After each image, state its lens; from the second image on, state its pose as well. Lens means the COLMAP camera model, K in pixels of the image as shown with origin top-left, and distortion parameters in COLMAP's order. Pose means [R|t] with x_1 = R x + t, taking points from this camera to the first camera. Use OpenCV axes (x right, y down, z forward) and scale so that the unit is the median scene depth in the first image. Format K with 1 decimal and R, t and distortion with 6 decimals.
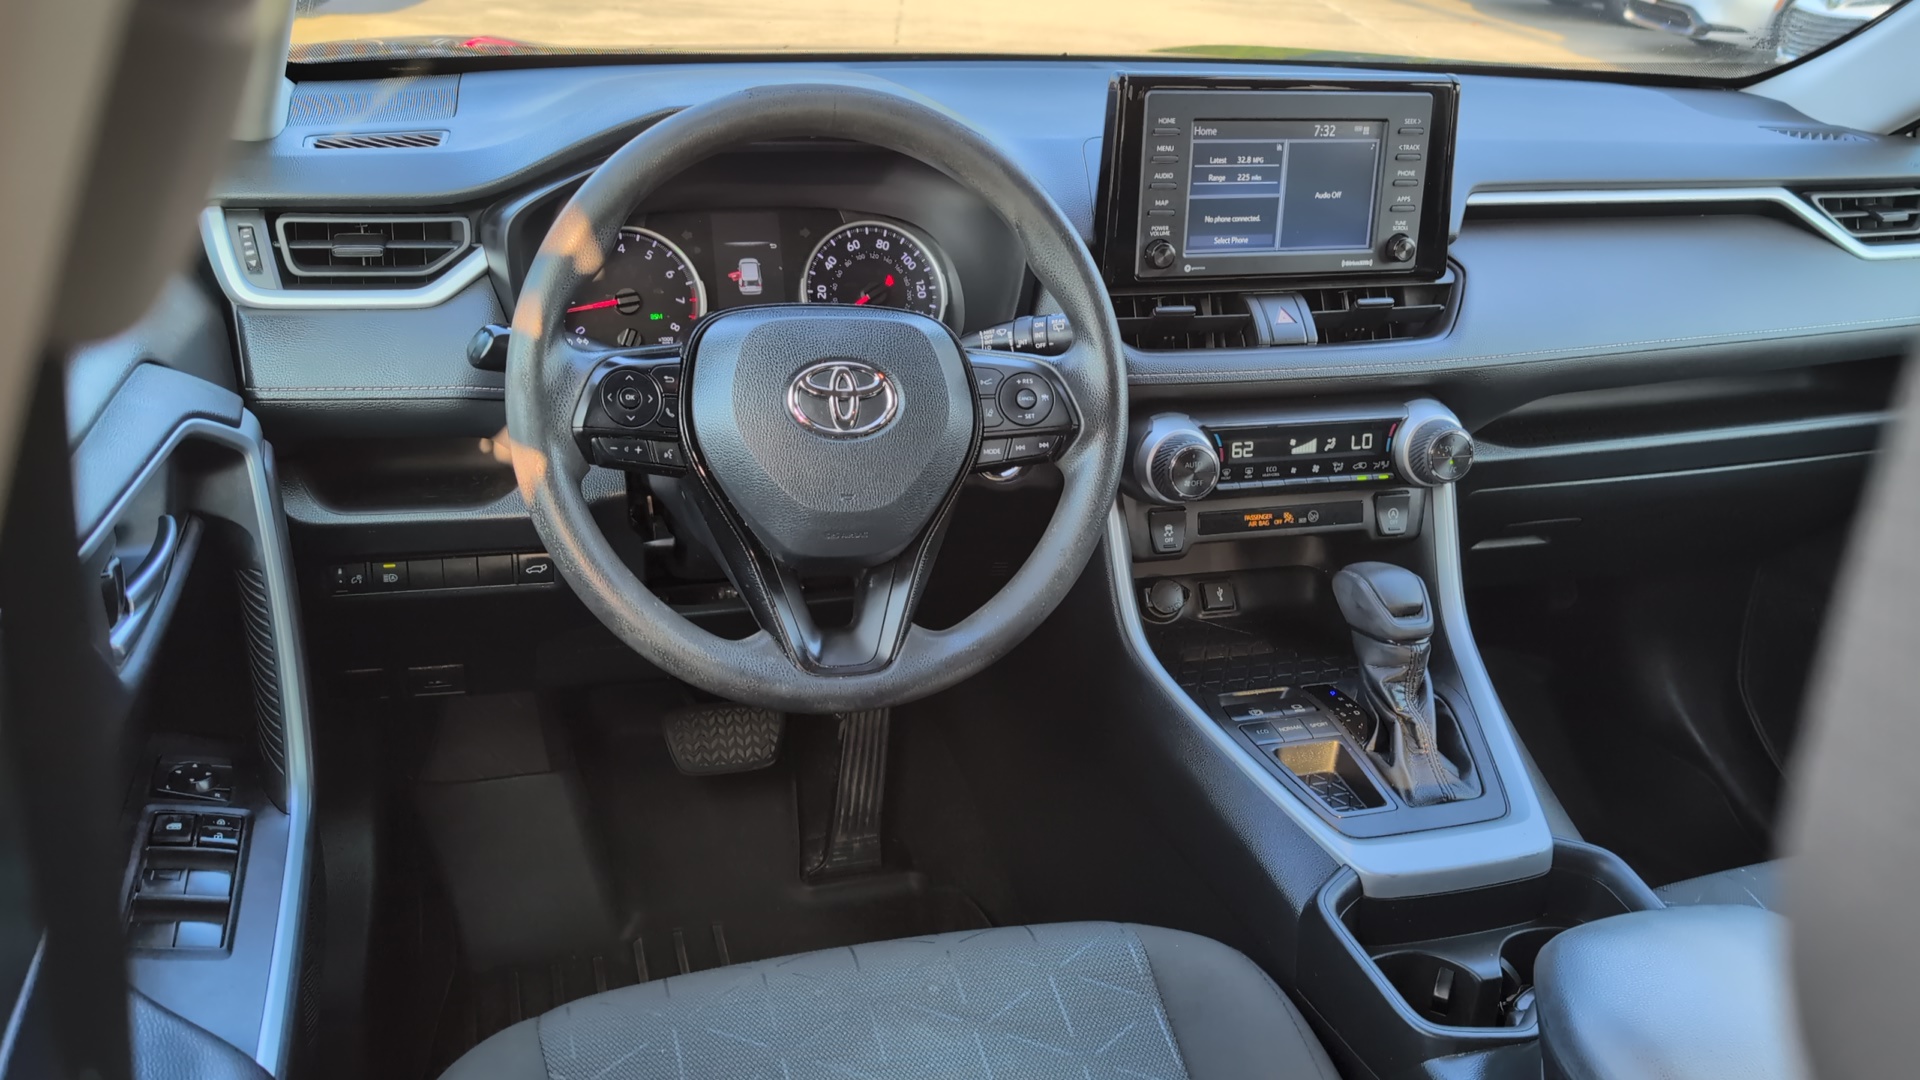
lens RADIAL K [[1383.5, 0, 922.7], [0, 1383.5, 534.9], [0, 0, 1]] dist [0.022767, -0.104661]
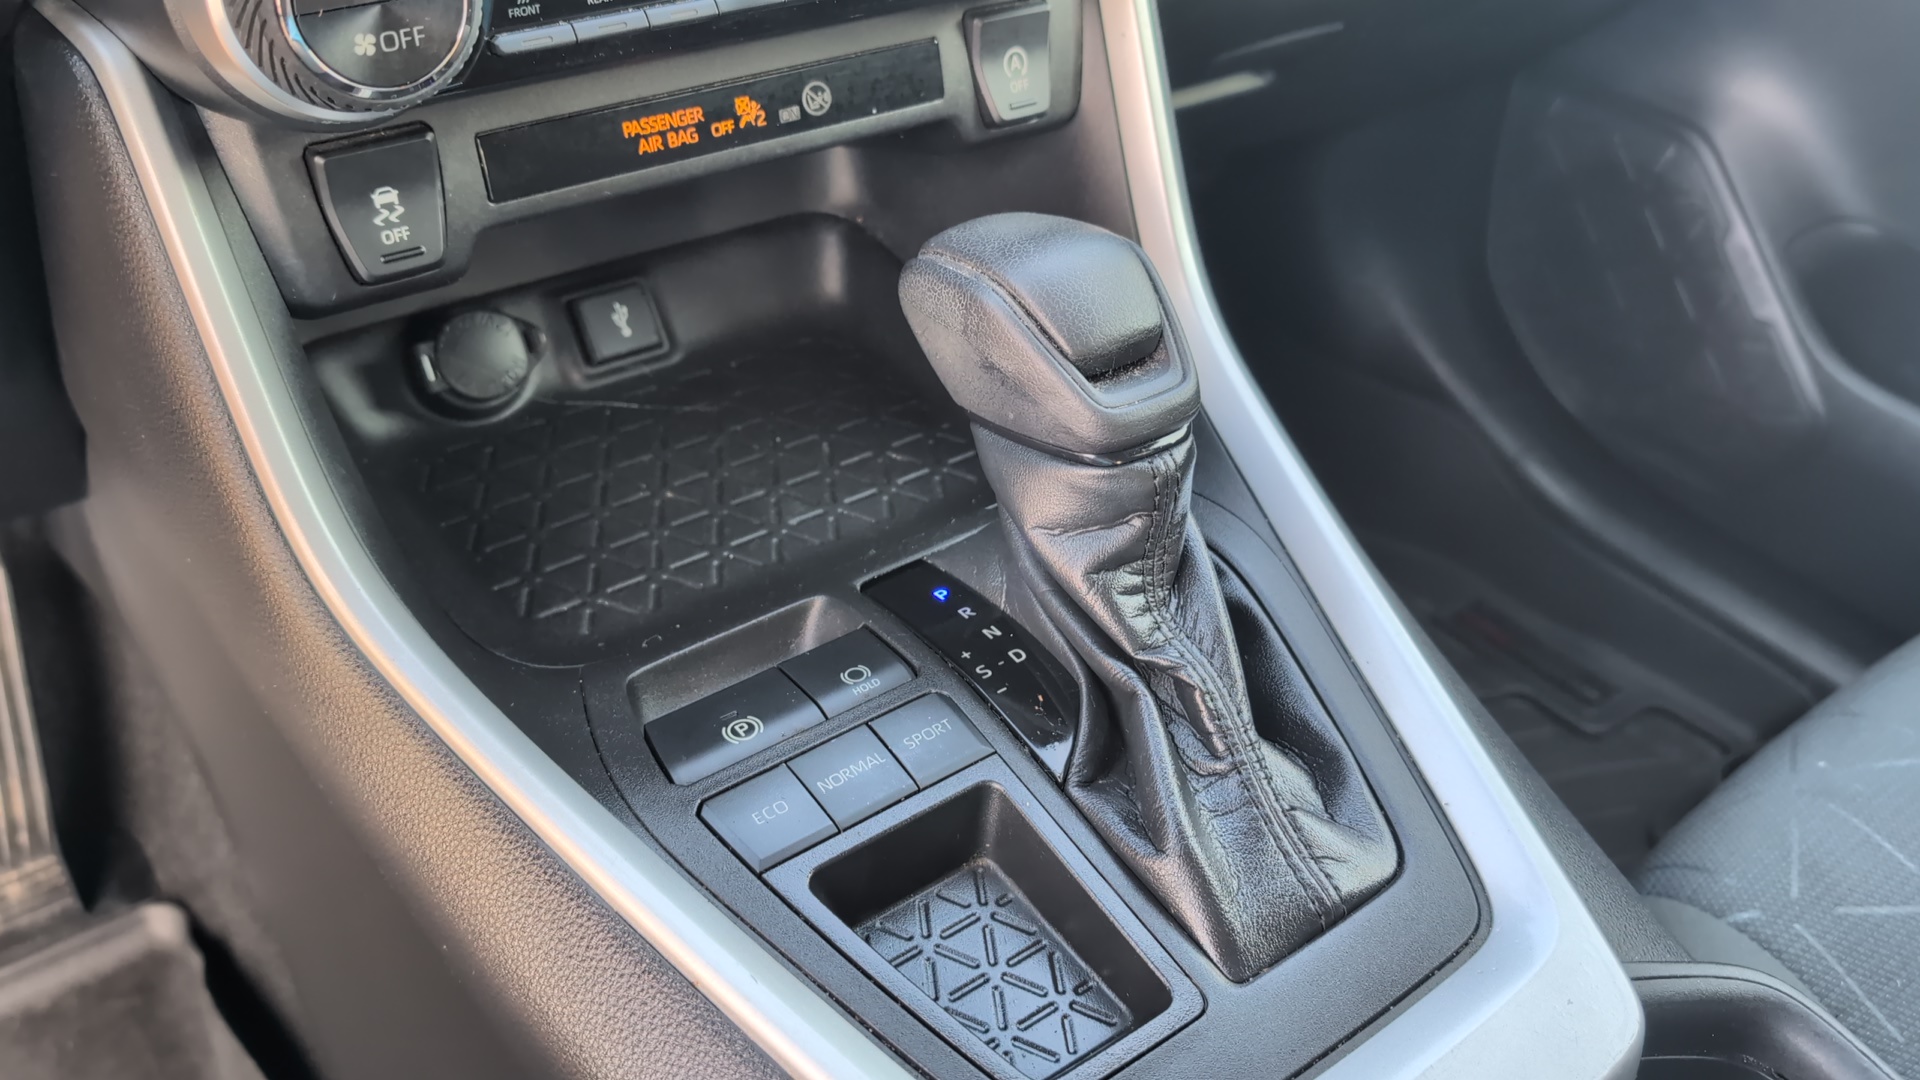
lens RADIAL K [[1619.2, 0, 960.0], [0, 1619.2, 540.0], [0, 0, 1]] dist [0.015198, -0.016327]
pose [[0.926560, -0.211582, 0.310998, 0.186701], [0.123844, 0.952298, 0.278910, -0.019413], [-0.355176, -0.219911, 0.908564, 0.670111]]
